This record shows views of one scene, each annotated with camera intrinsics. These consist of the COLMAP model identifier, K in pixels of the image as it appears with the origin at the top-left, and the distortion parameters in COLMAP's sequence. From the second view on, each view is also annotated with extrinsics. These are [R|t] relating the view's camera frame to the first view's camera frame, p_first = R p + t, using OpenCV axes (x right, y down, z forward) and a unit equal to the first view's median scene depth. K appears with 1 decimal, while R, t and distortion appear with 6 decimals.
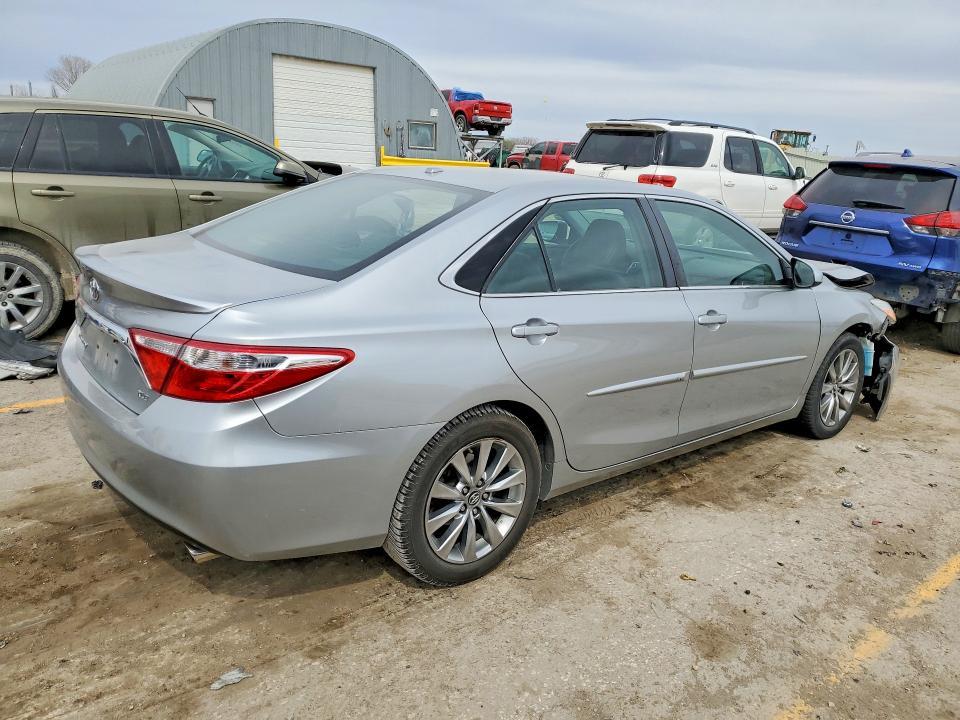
lens RADIAL K [[740.9, 0, 480.1], [0, 740.9, 360.3], [0, 0, 1]] dist [0.007290, 0.004220]
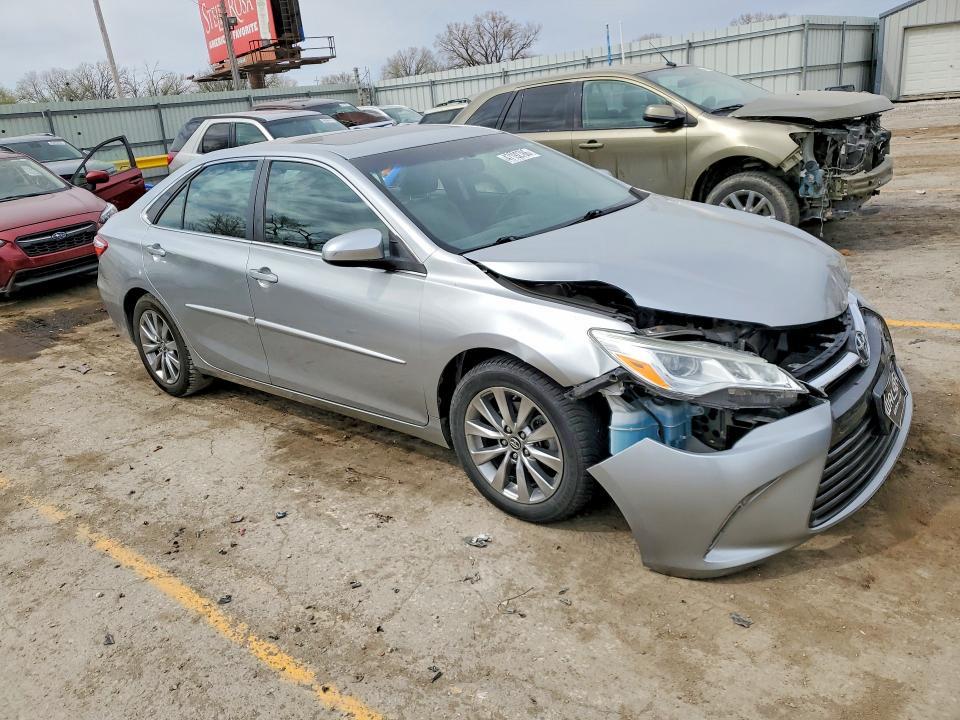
lens RADIAL K [[740.9, 0, 478.1], [0, 740.9, 359.5], [0, 0, 1]] dist [0.007290, 0.004220]
pose [[0.174651, 0.256658, -0.950591, 1.666826], [-0.162076, 0.959754, 0.229354, -0.278196], [0.971200, 0.114011, 0.209220, 1.288909]]
